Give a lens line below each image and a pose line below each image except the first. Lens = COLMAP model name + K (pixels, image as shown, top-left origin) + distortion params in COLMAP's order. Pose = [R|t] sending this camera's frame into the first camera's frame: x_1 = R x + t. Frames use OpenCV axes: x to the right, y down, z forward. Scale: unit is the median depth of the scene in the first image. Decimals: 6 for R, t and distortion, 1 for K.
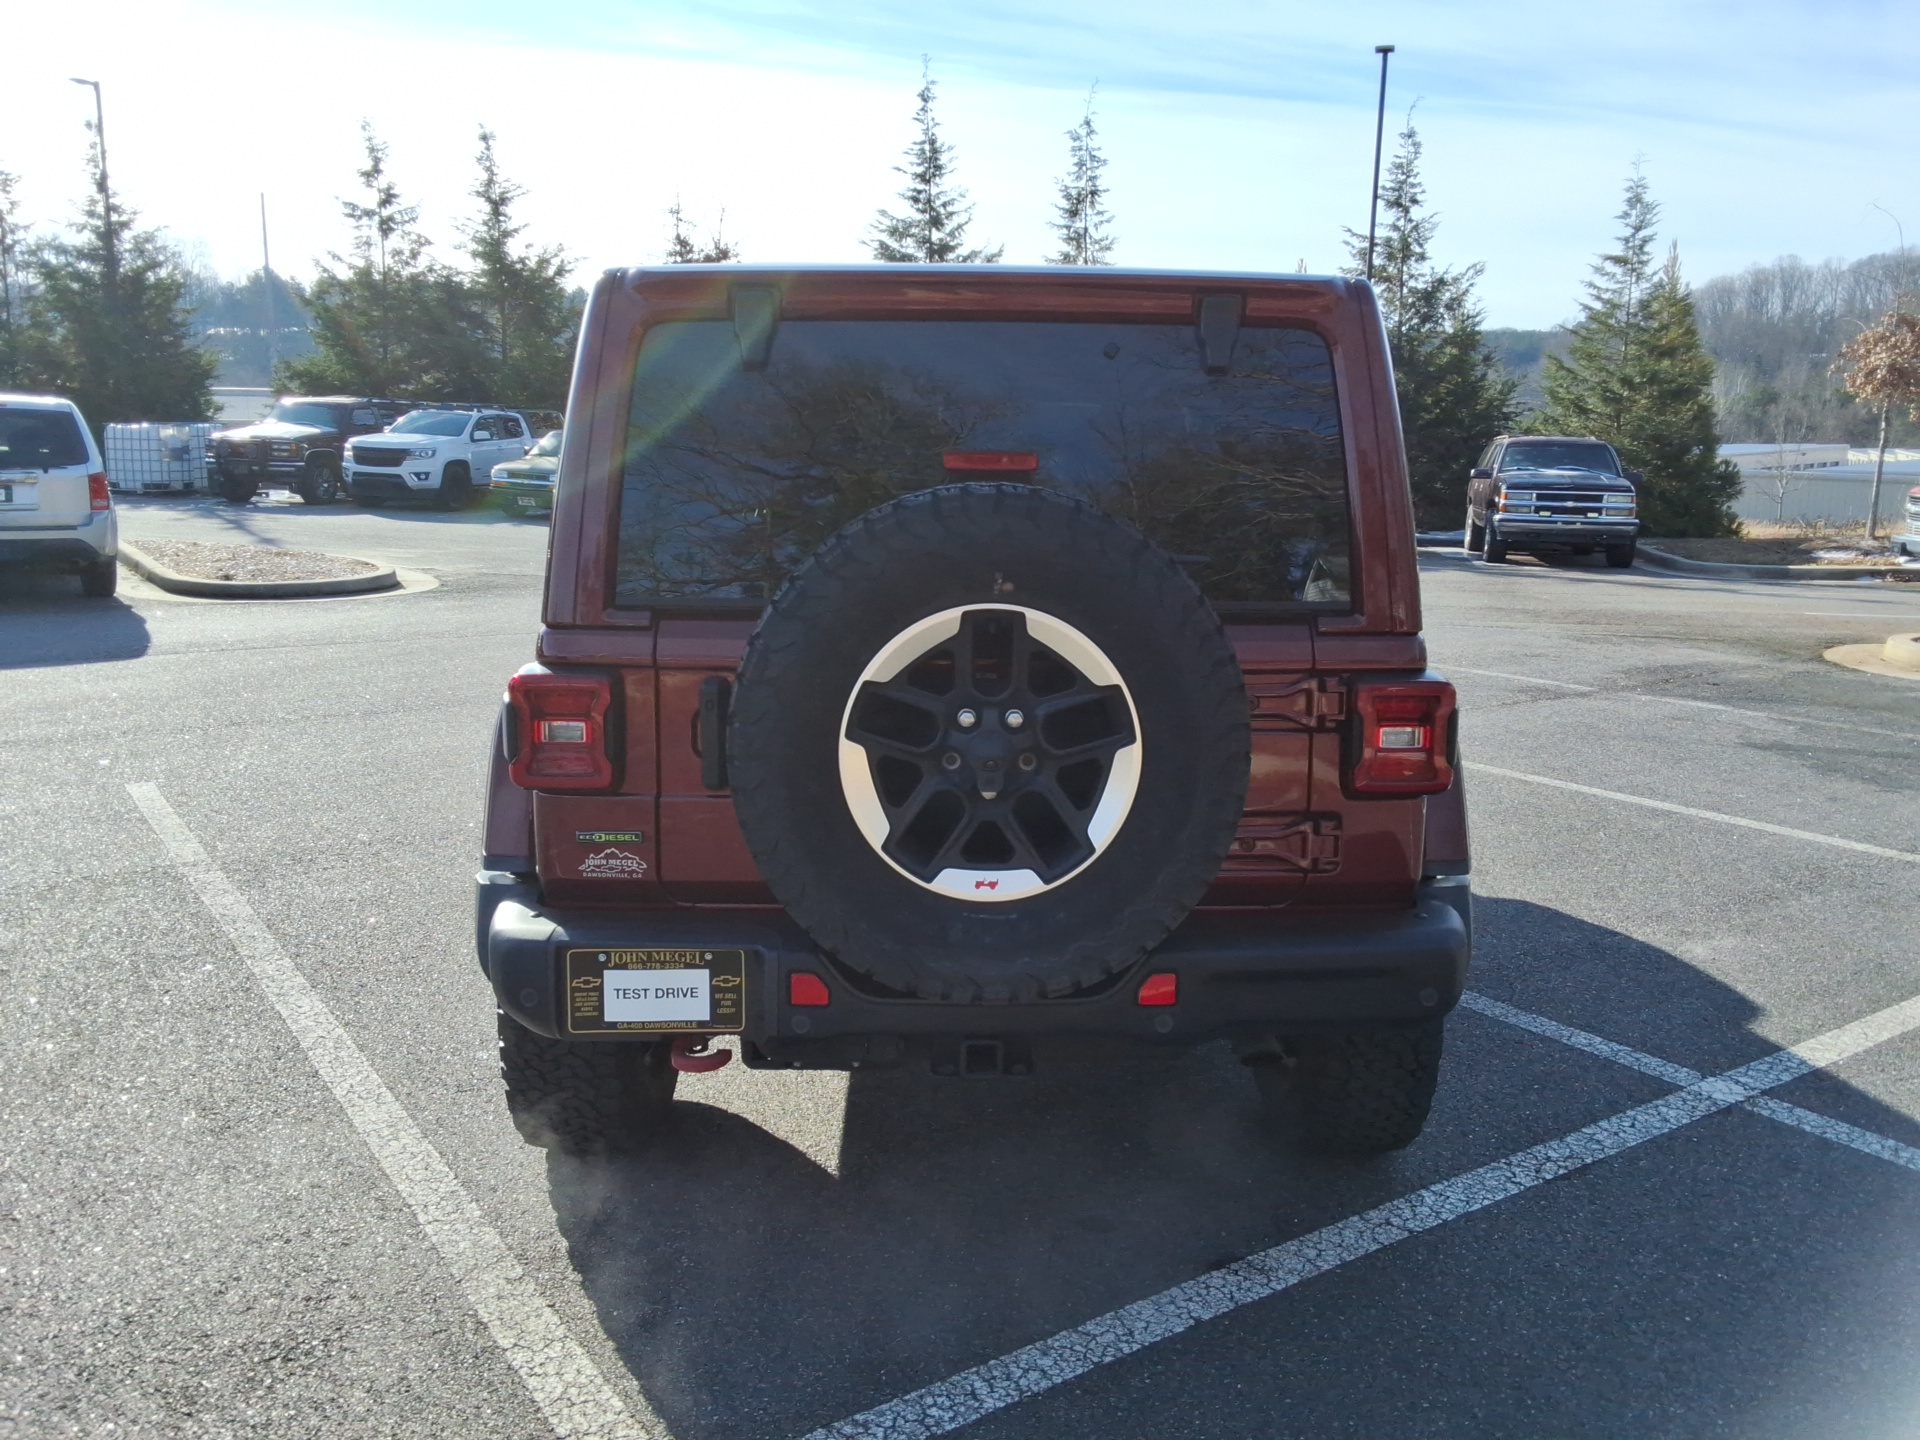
lens RADIAL K [[1540.4, 0, 972.3], [0, 1540.4, 694.3], [0, 0, 1]] dist [0.114497, -0.173240]
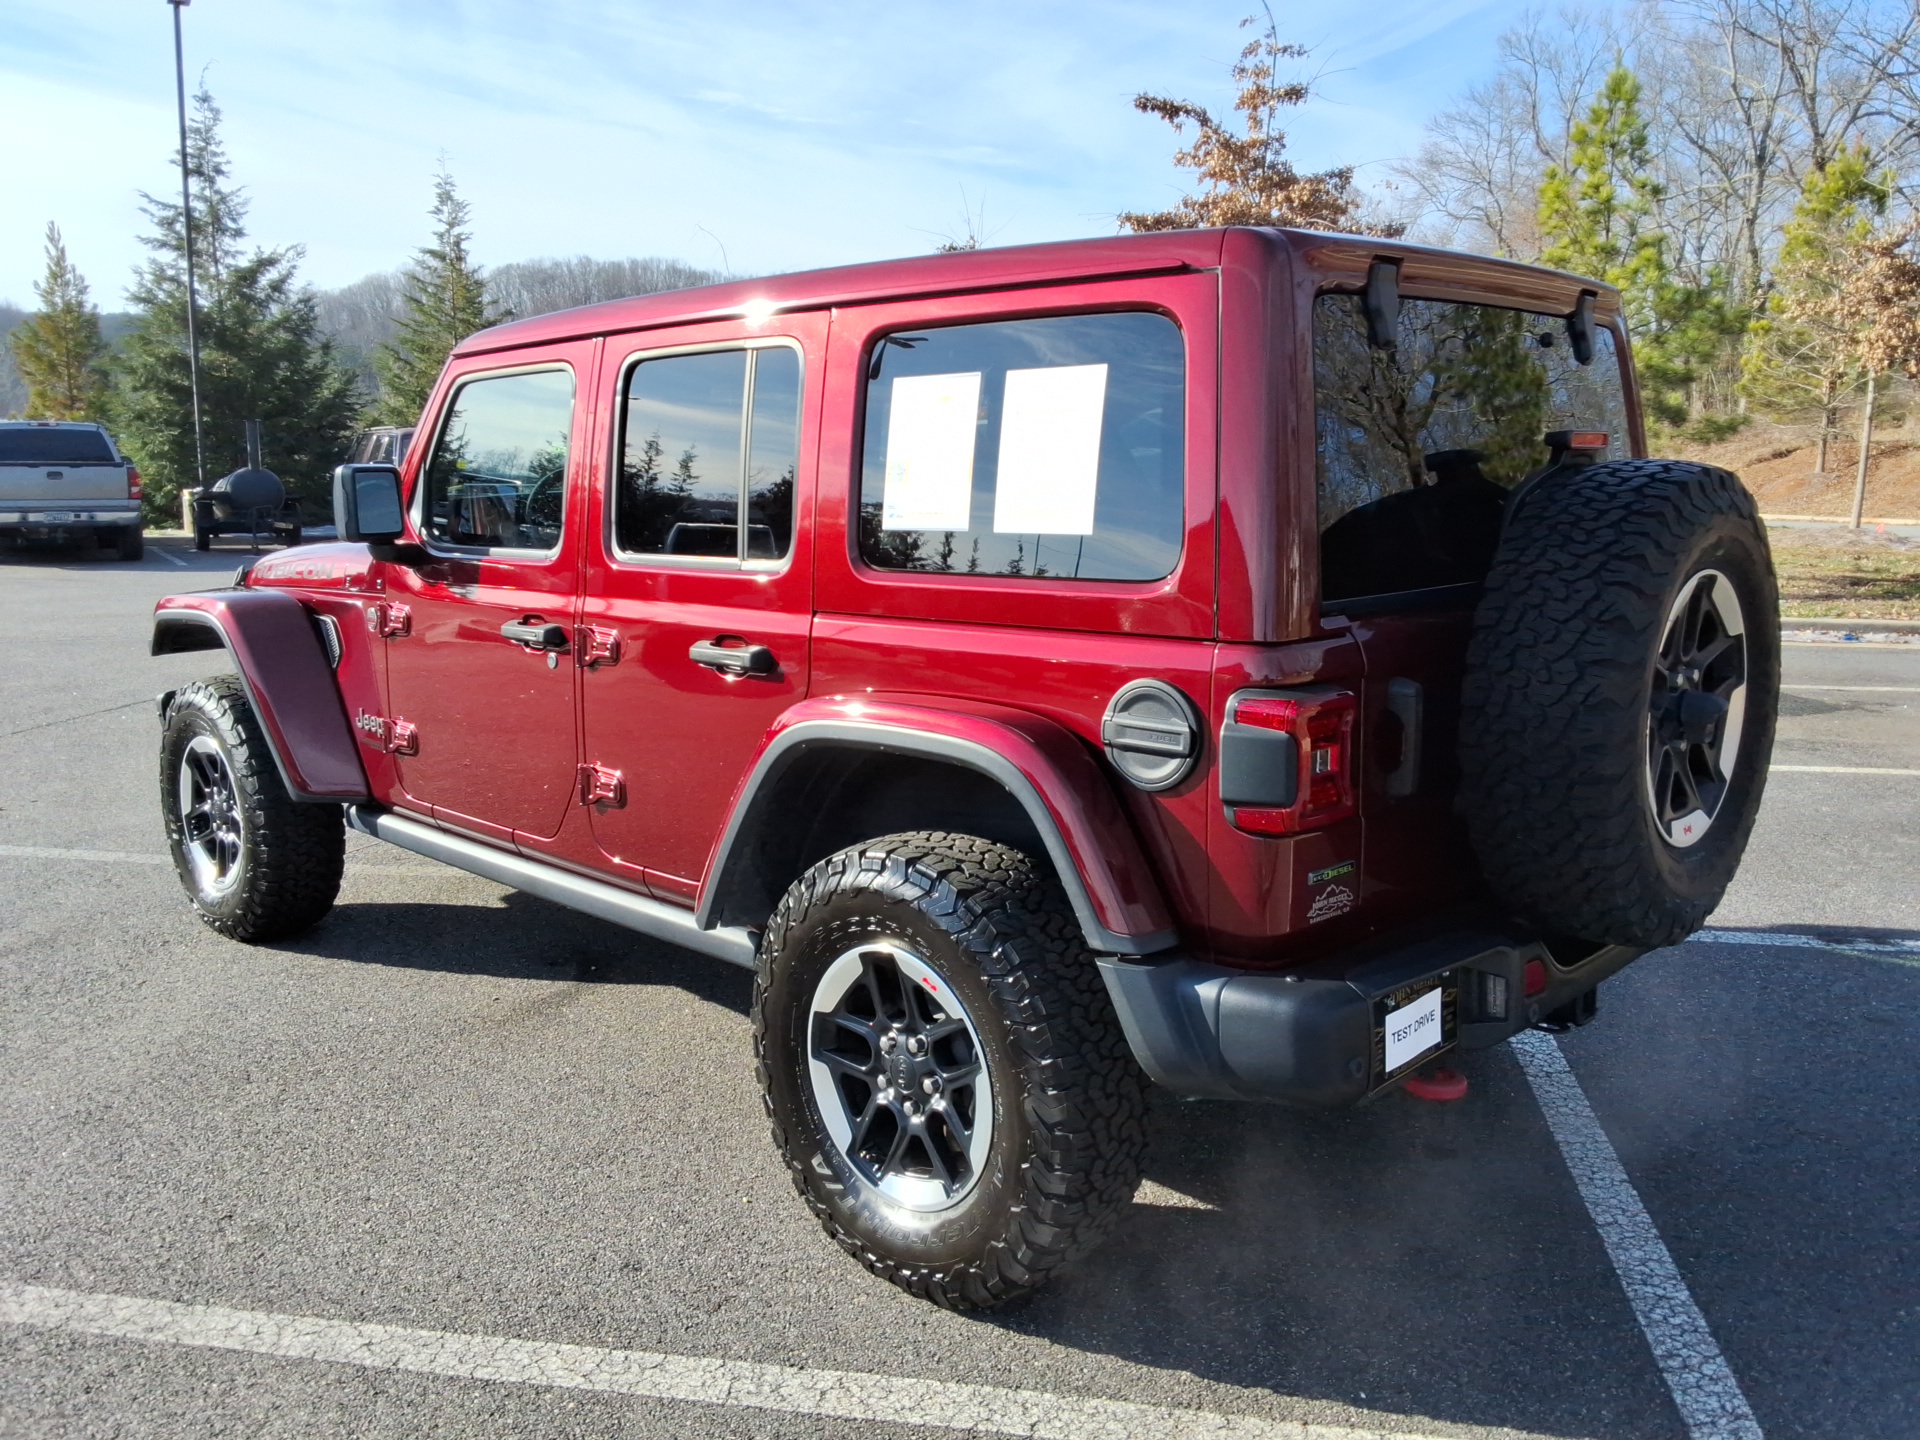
lens RADIAL K [[1540.4, 0, 972.3], [0, 1540.4, 694.3], [0, 0, 1]] dist [0.114497, -0.173240]
pose [[0.699075, -0.125240, 0.703995, -0.096393], [0.121720, 0.991016, 0.055431, -0.008160], [-0.704612, 0.046940, 0.708038, 0.049709]]
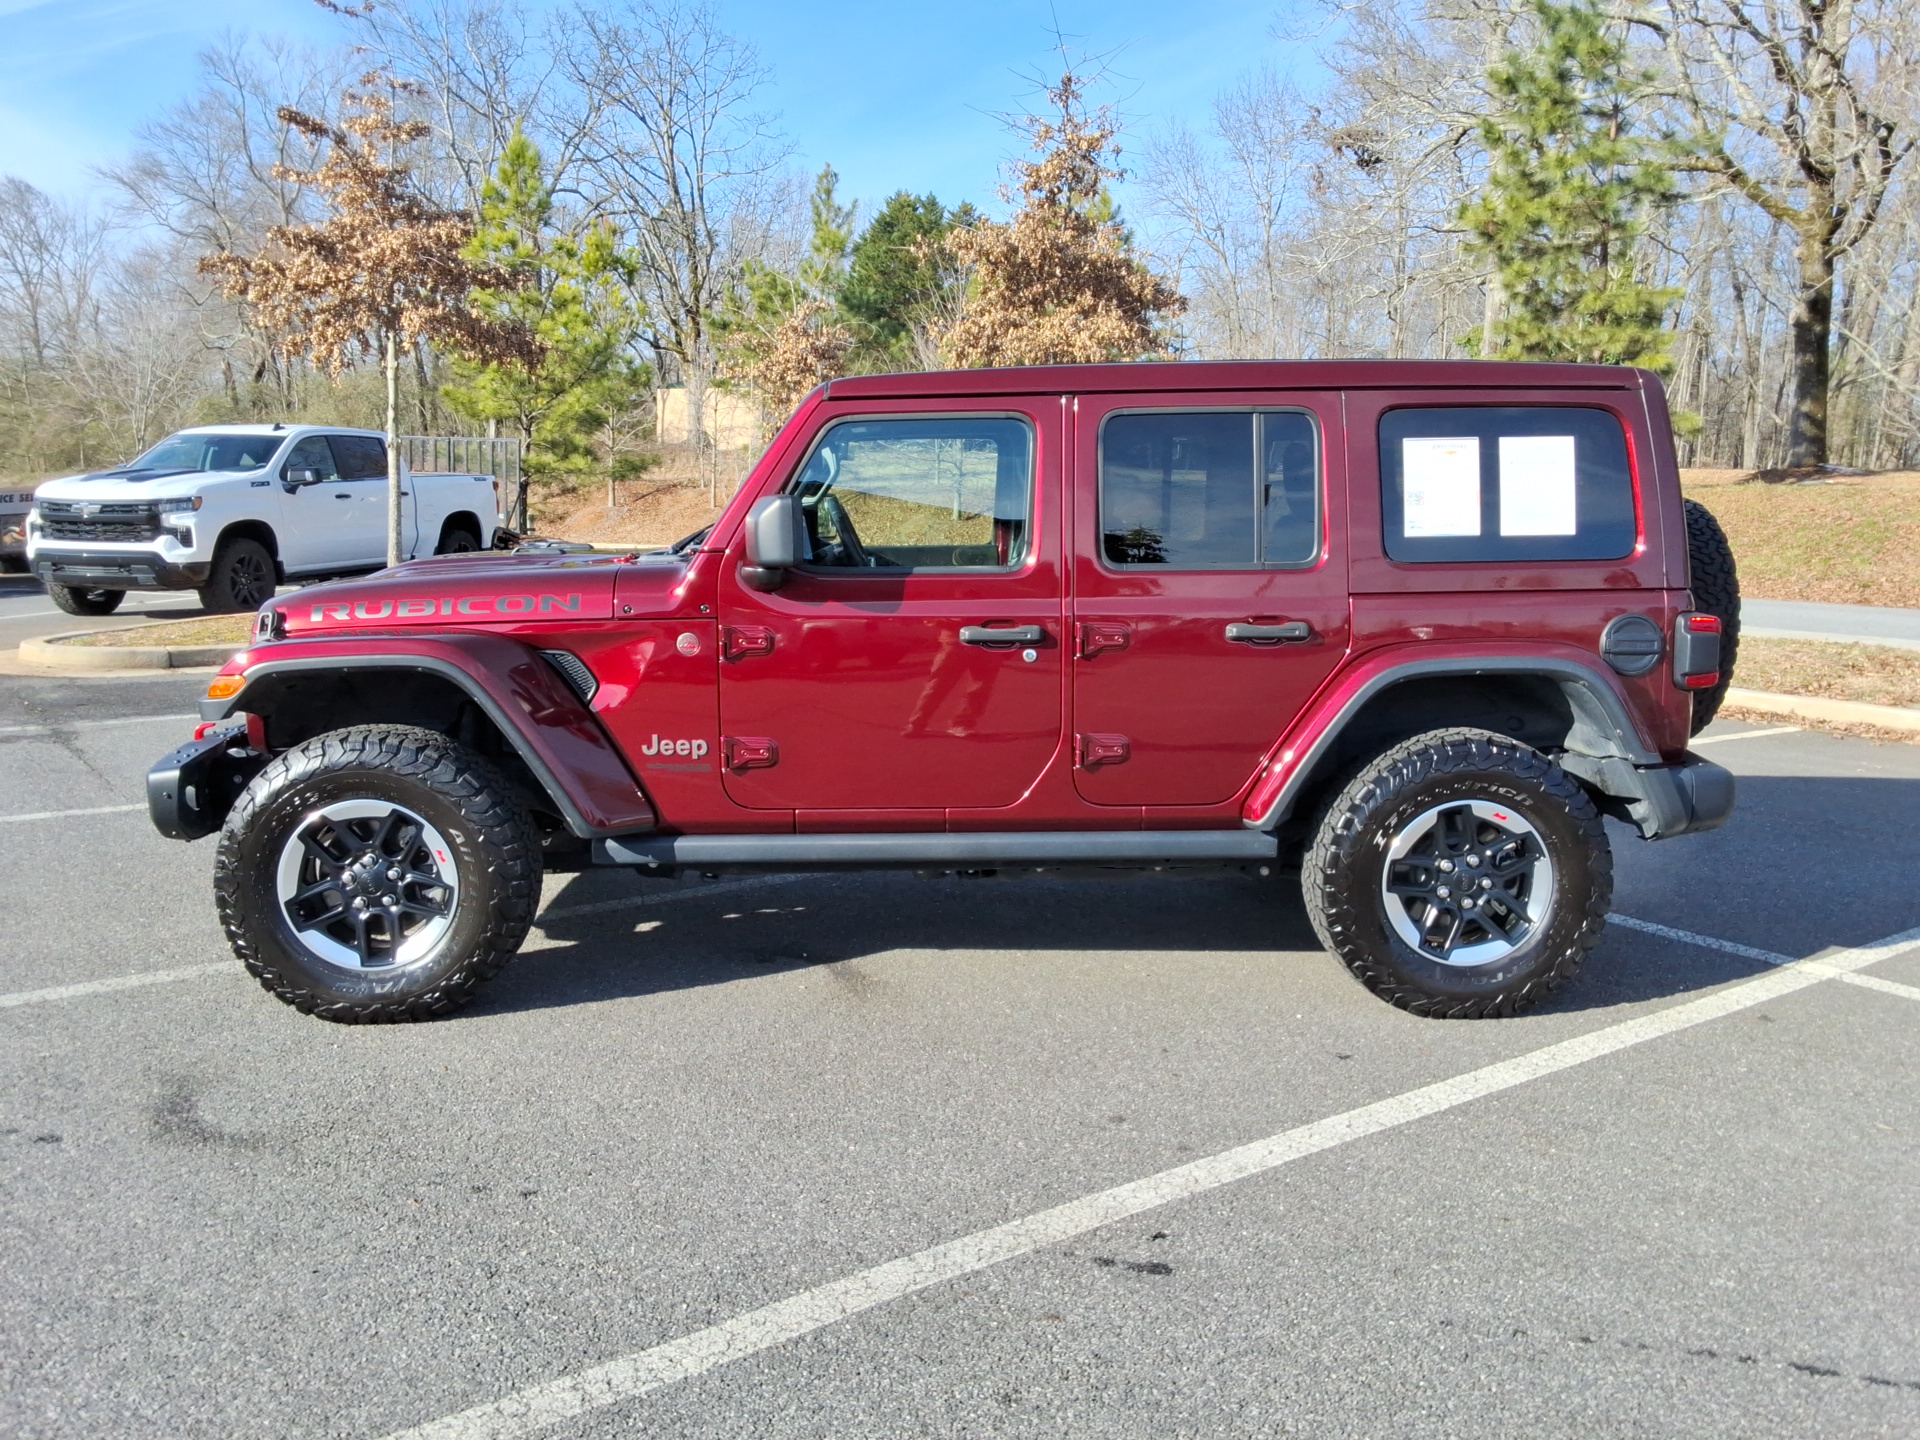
lens RADIAL K [[1540.4, 0, 972.3], [0, 1540.4, 694.3], [0, 0, 1]] dist [0.114497, -0.173240]
pose [[-0.021883, -0.145615, 0.989099, -0.179010], [0.145027, 0.978409, 0.147250, -0.026737], [-0.989186, 0.146669, -0.000293, 0.163500]]
